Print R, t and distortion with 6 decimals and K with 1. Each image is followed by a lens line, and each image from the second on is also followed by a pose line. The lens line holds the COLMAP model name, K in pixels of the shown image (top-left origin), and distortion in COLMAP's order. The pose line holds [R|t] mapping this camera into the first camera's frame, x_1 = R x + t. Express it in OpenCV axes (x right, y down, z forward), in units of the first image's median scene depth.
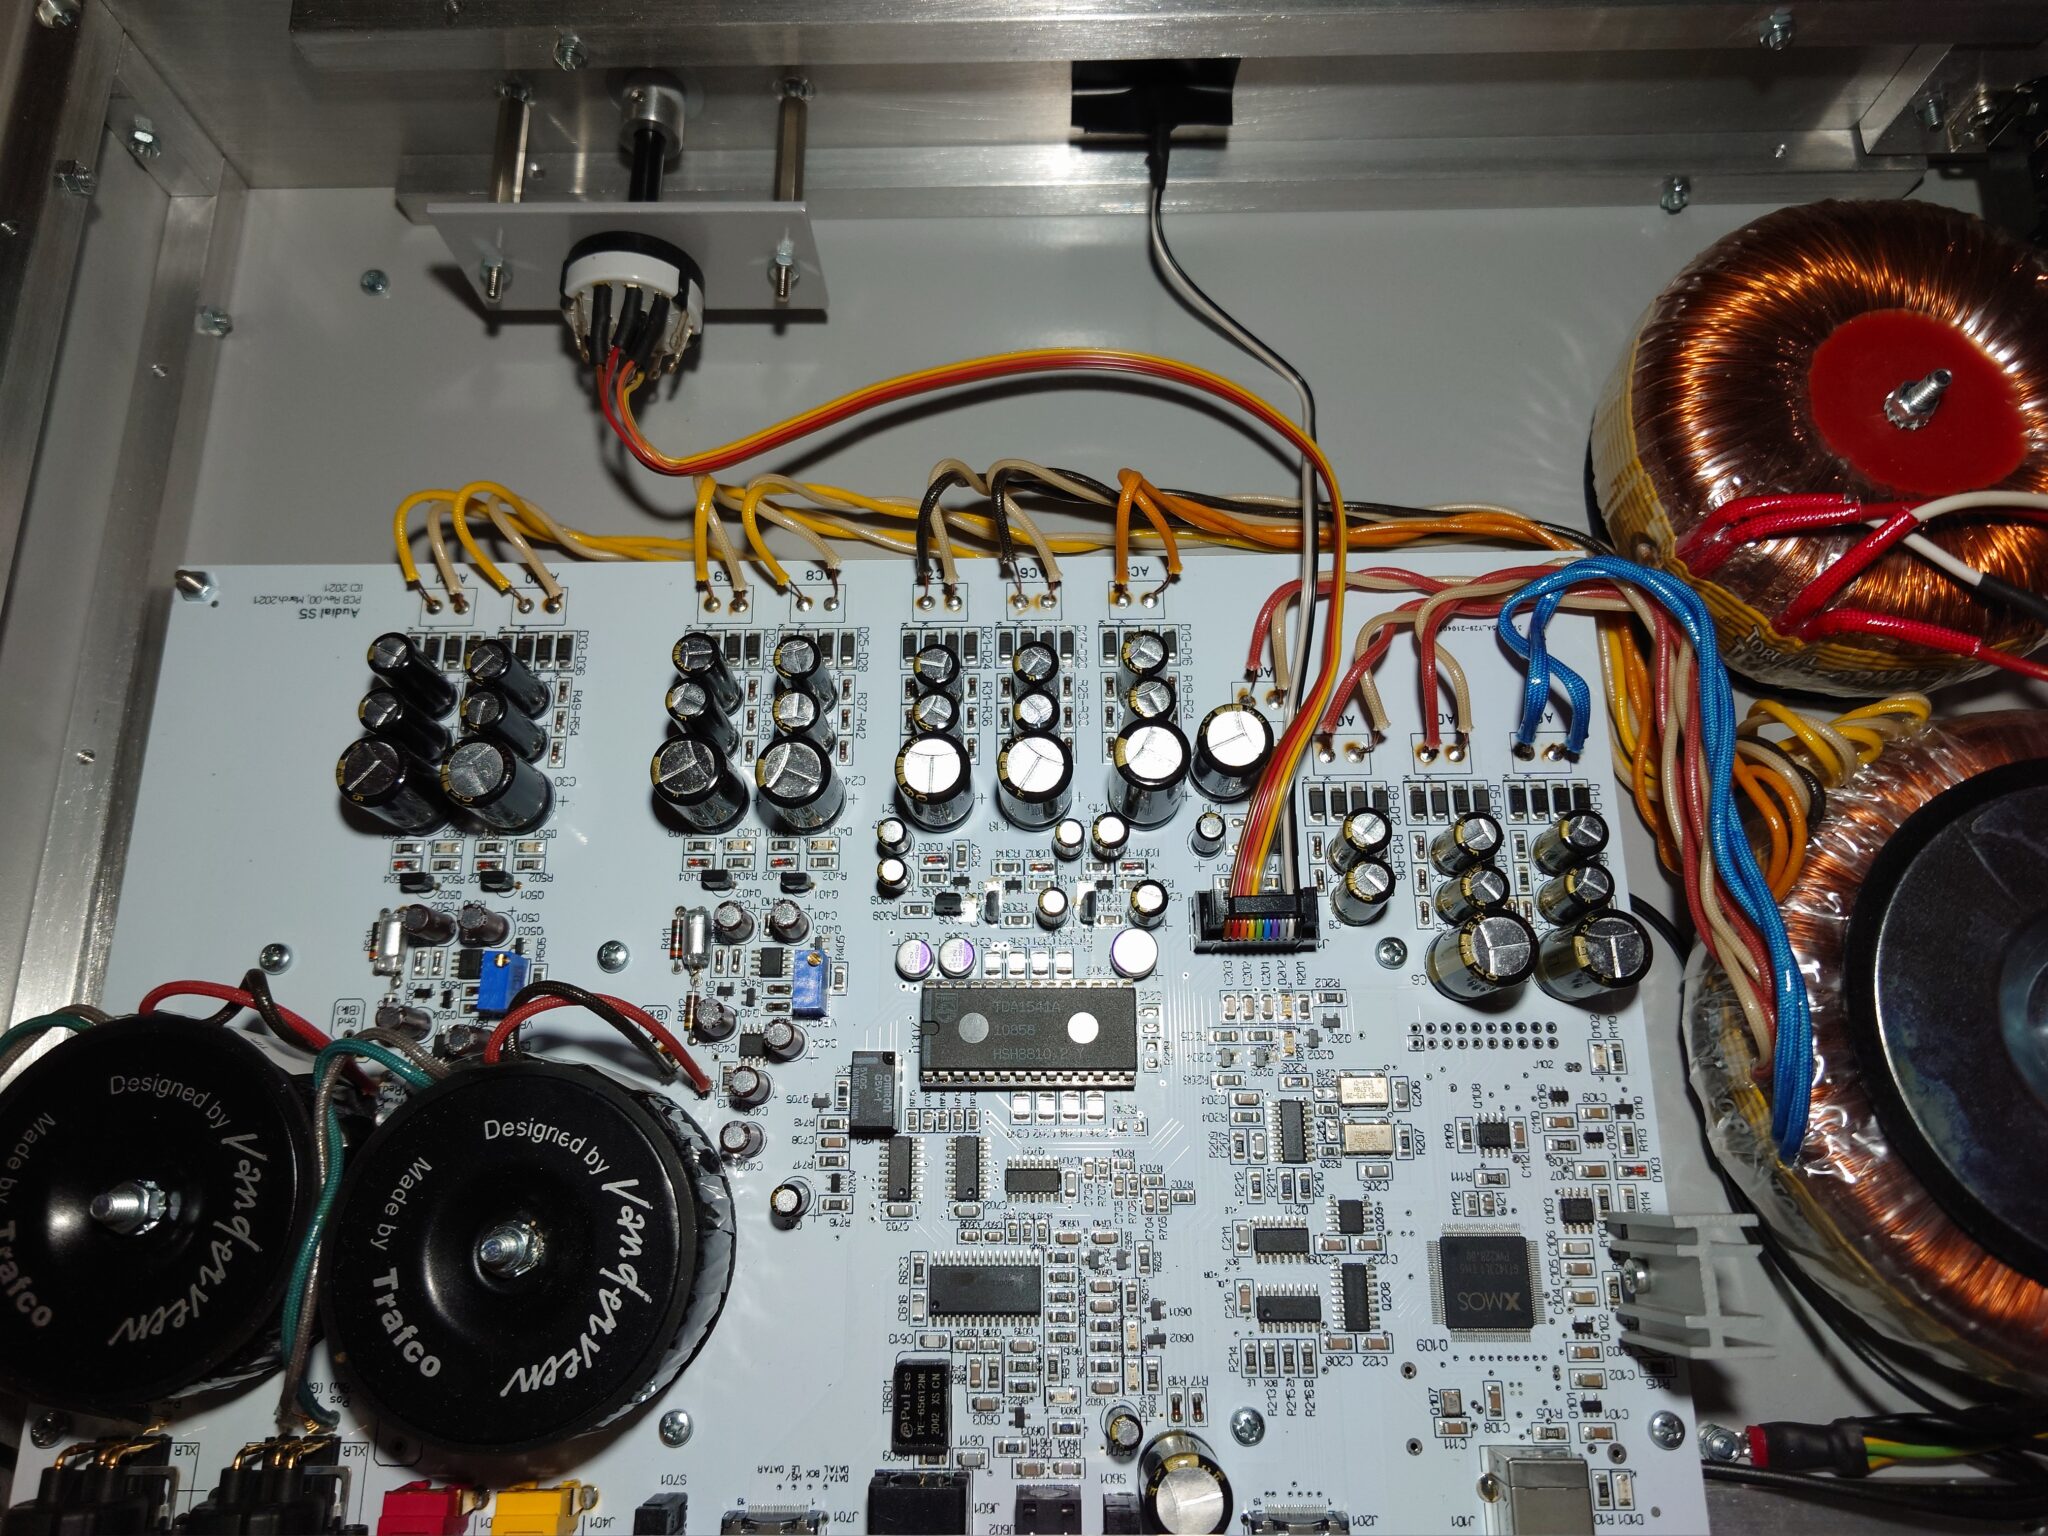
lens RADIAL K [[1444.9, 0, 1024.9], [0, 1444.9, 764.4], [0, 0, 1]] dist [0.009518, 0.002408]
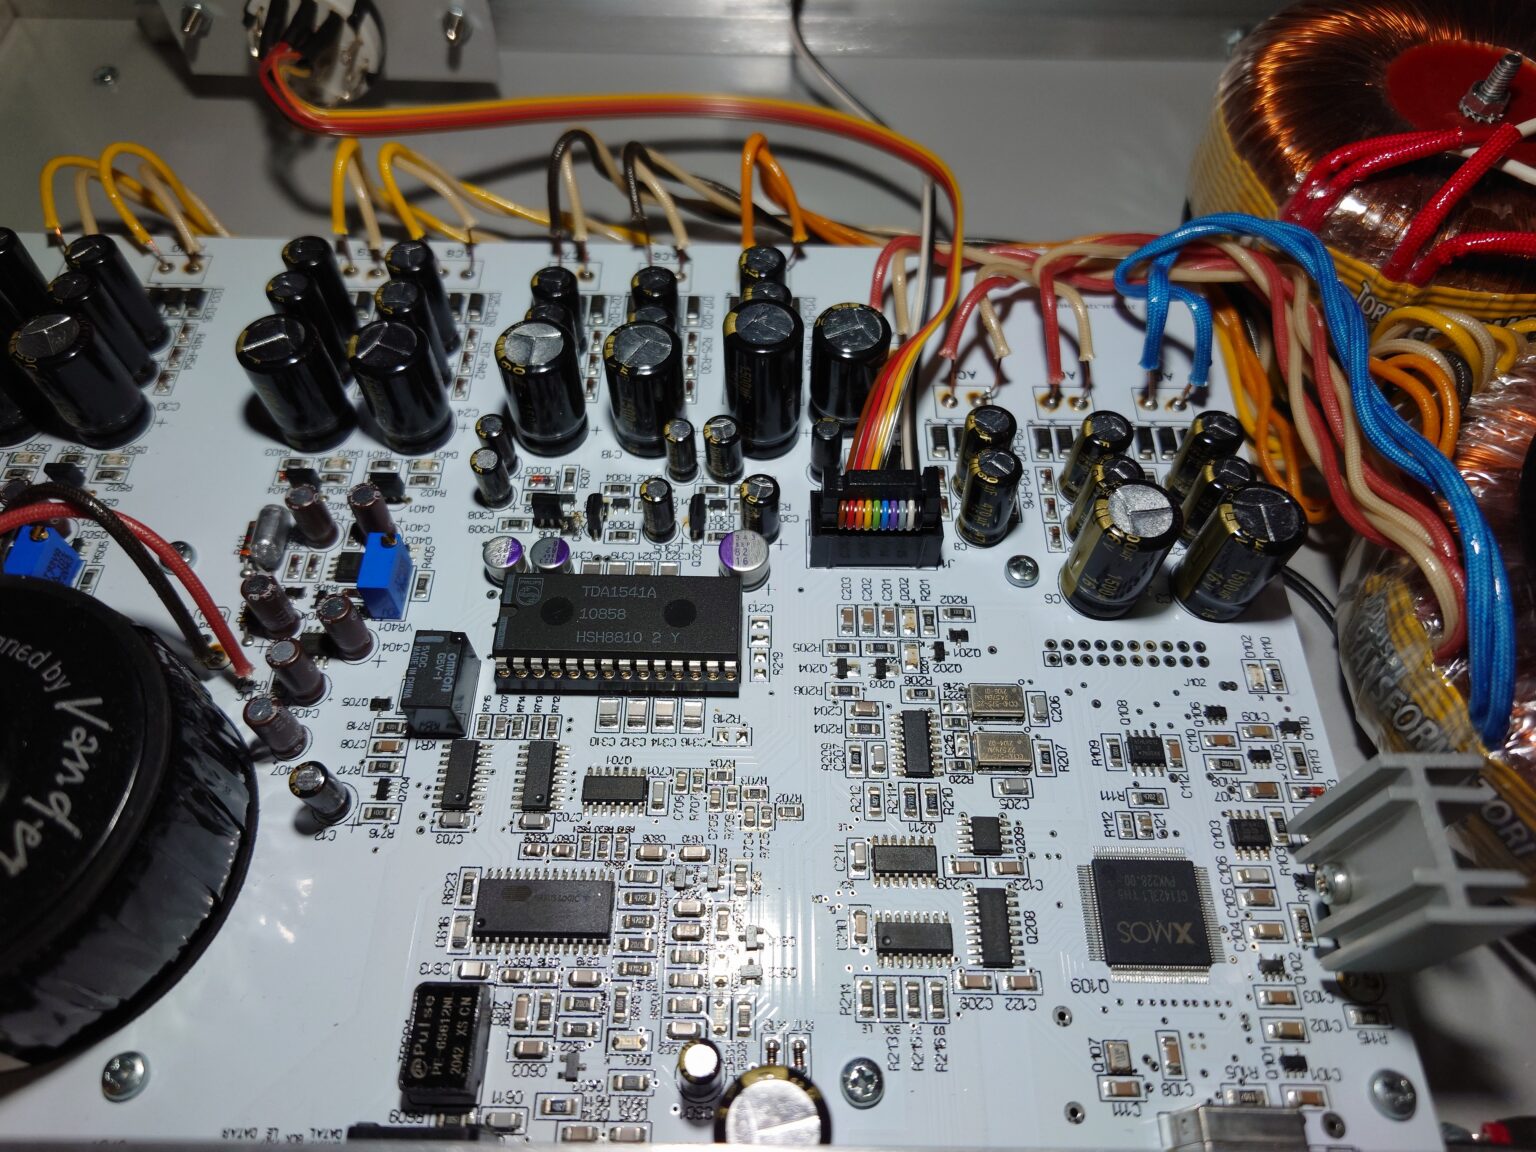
lens RADIAL K [[1083.7, 0, 767.7], [0, 1083.7, 578.0], [0, 0, 1]] dist [0.009518, 0.002408]
pose [[0.999506, 0.026535, 0.016812, 0.082123], [-0.021175, 0.964465, -0.263360, 0.335502], [-0.023203, 0.262874, 0.964551, 0.347447]]
